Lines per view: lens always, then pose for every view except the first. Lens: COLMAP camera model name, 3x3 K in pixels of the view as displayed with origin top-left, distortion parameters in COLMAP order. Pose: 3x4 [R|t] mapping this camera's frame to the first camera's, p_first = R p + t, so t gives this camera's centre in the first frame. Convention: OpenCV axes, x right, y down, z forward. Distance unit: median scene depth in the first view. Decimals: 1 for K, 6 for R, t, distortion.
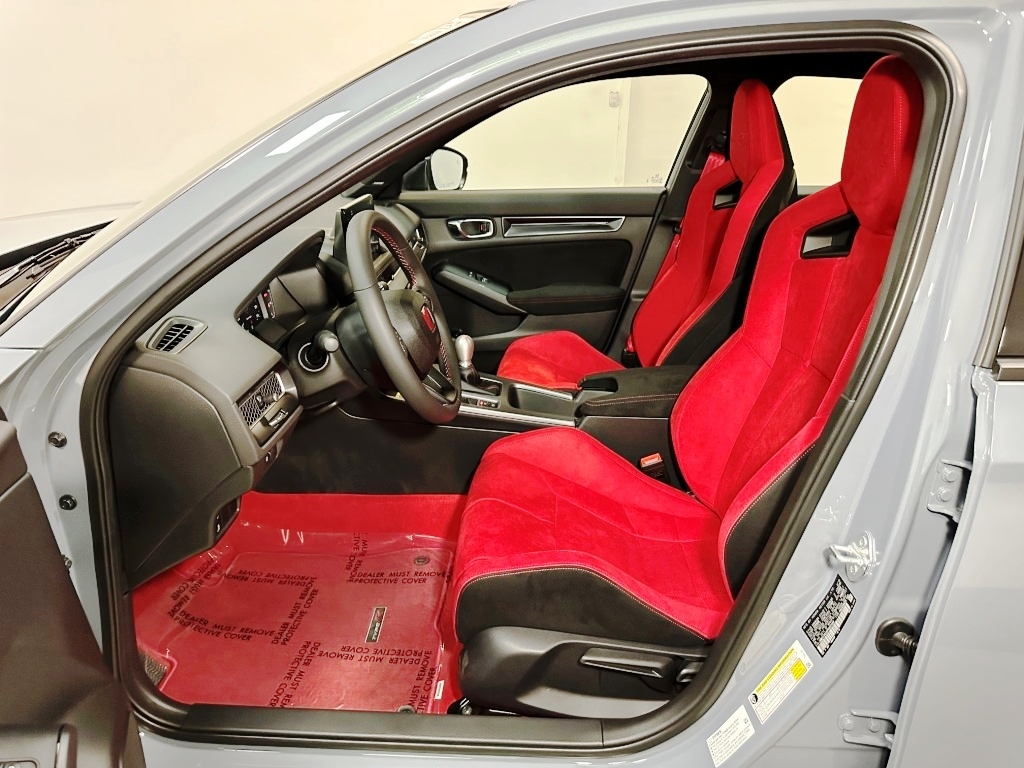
lens RADIAL K [[740.1, 0, 511.8], [0, 740.1, 358.7], [0, 0, 1]] dist [-0.003386, -0.007737]
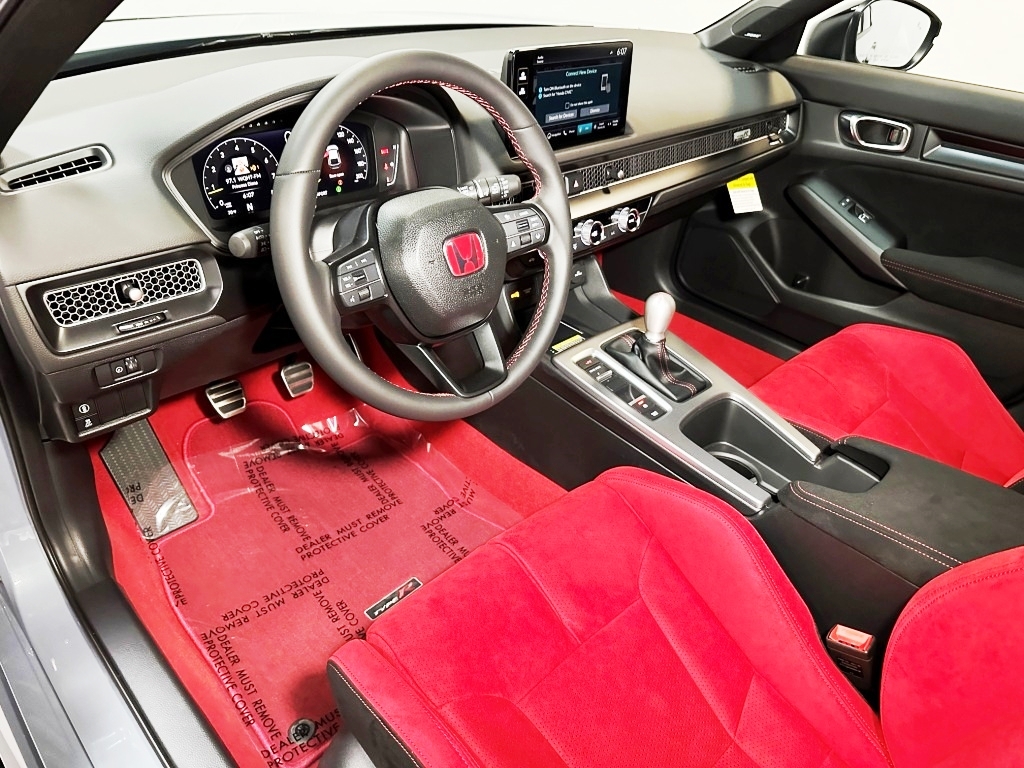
lens RADIAL K [[740.1, 0, 511.8], [0, 740.1, 358.7], [0, 0, 1]] dist [-0.003386, -0.007737]
pose [[0.717986, 0.401644, -0.568487, 0.160952], [-0.293643, 0.915268, 0.275785, -0.082104], [0.631086, -0.031078, 0.775090, 0.305937]]
